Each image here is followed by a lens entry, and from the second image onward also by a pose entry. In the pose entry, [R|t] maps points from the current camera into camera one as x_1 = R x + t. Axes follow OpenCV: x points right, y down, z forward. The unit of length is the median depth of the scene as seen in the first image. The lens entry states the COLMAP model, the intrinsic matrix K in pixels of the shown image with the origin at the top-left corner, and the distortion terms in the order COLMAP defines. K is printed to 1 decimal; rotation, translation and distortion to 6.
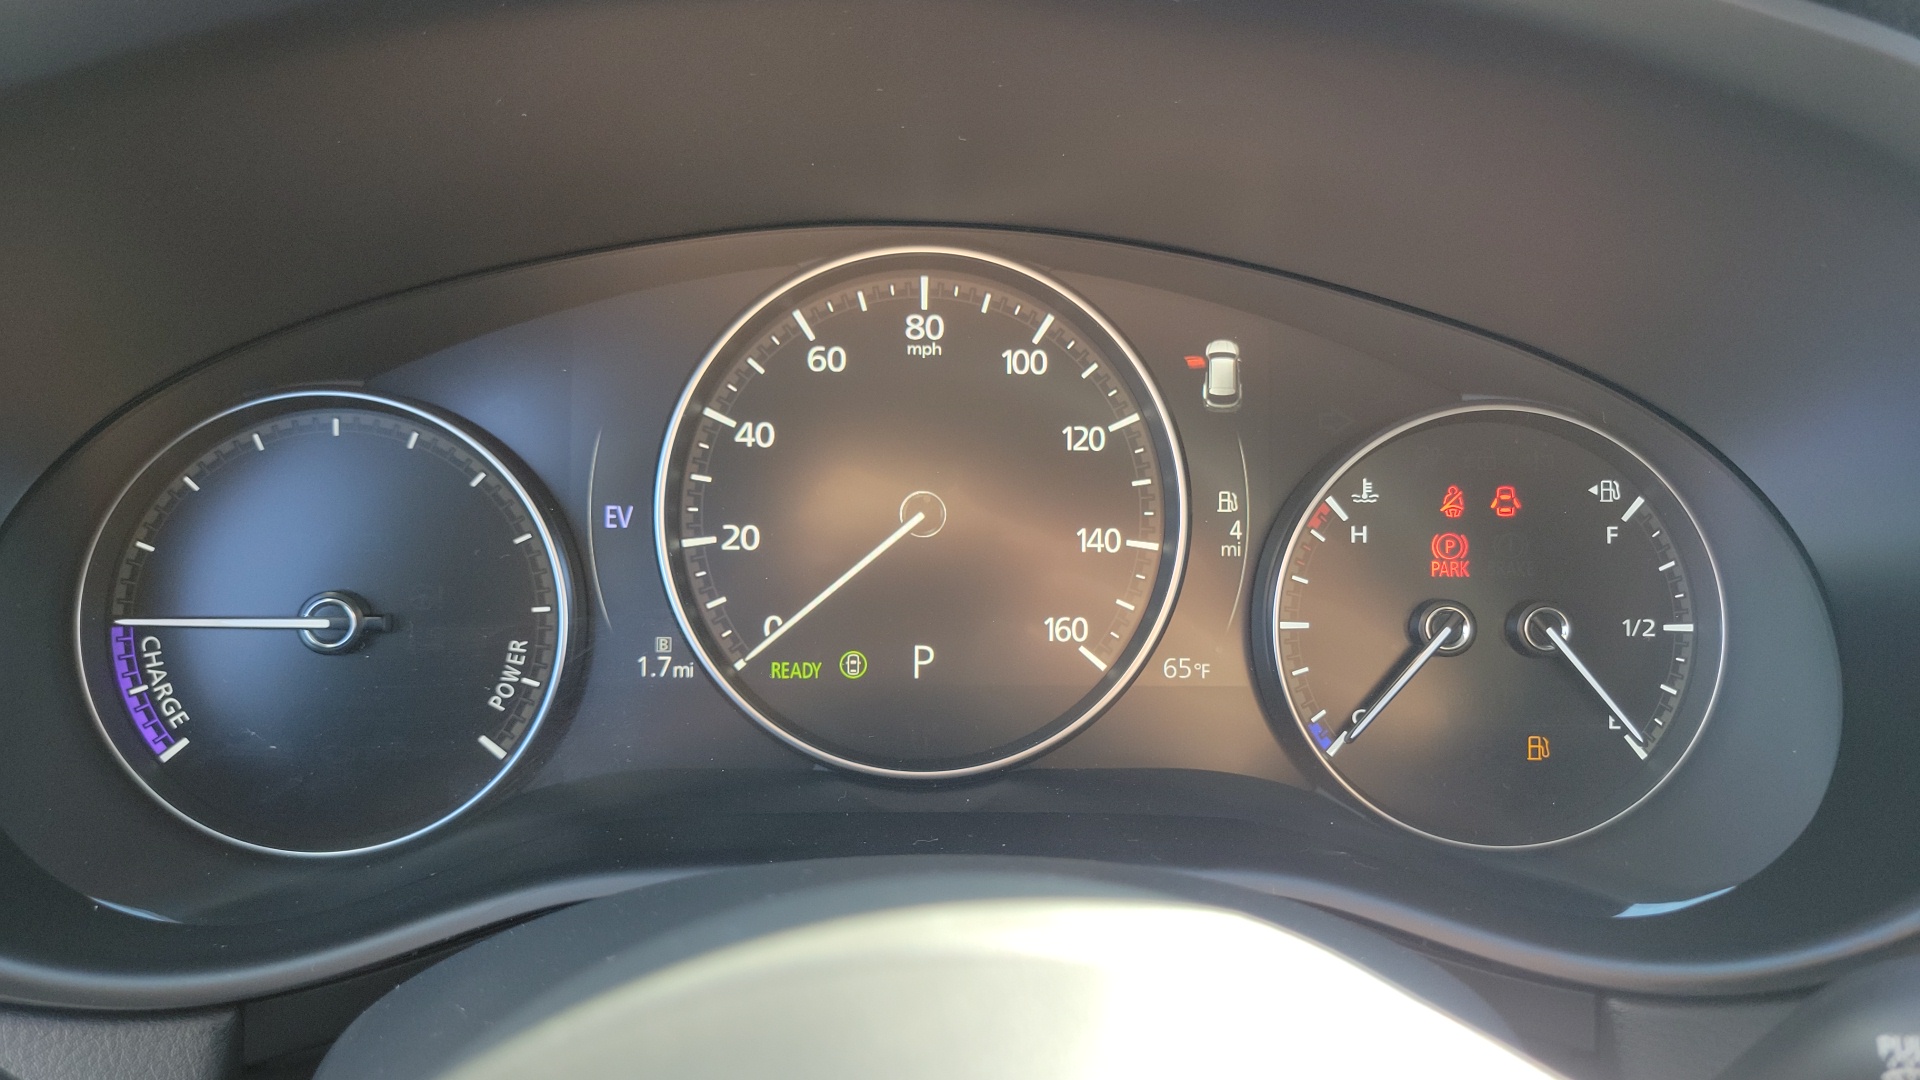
lens RADIAL K [[1454.1, 0, 948.9], [0, 1454.1, 549.4], [0, 0, 1]] dist [0.011030, -0.004962]
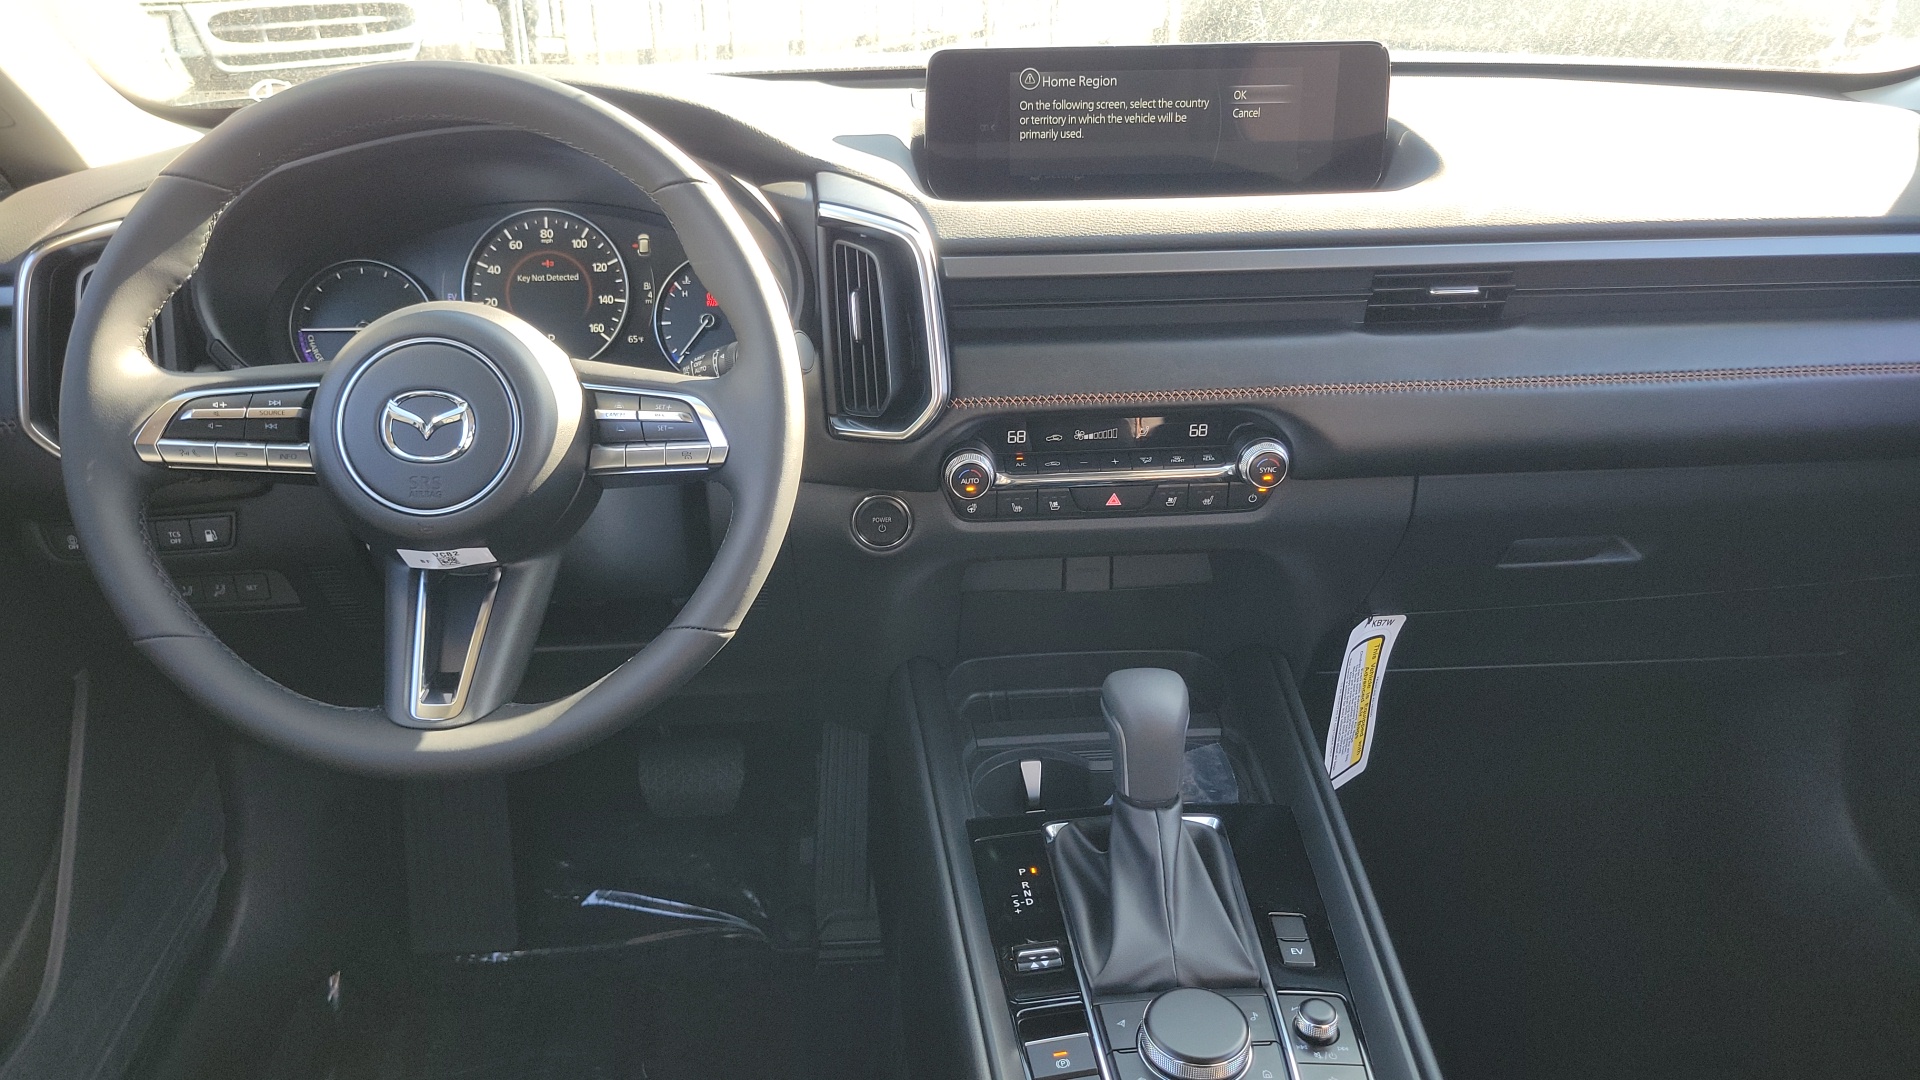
lens RADIAL K [[1426.7, 0, 949.6], [0, 1426.7, 537.7], [0, 0, 1]] dist [0.029644, -0.006239]
pose [[0.999167, -0.040769, -0.001570, 0.846087], [0.040799, 0.998169, 0.044657, 0.408263], [-0.000253, -0.044684, 0.999001, -2.163735]]
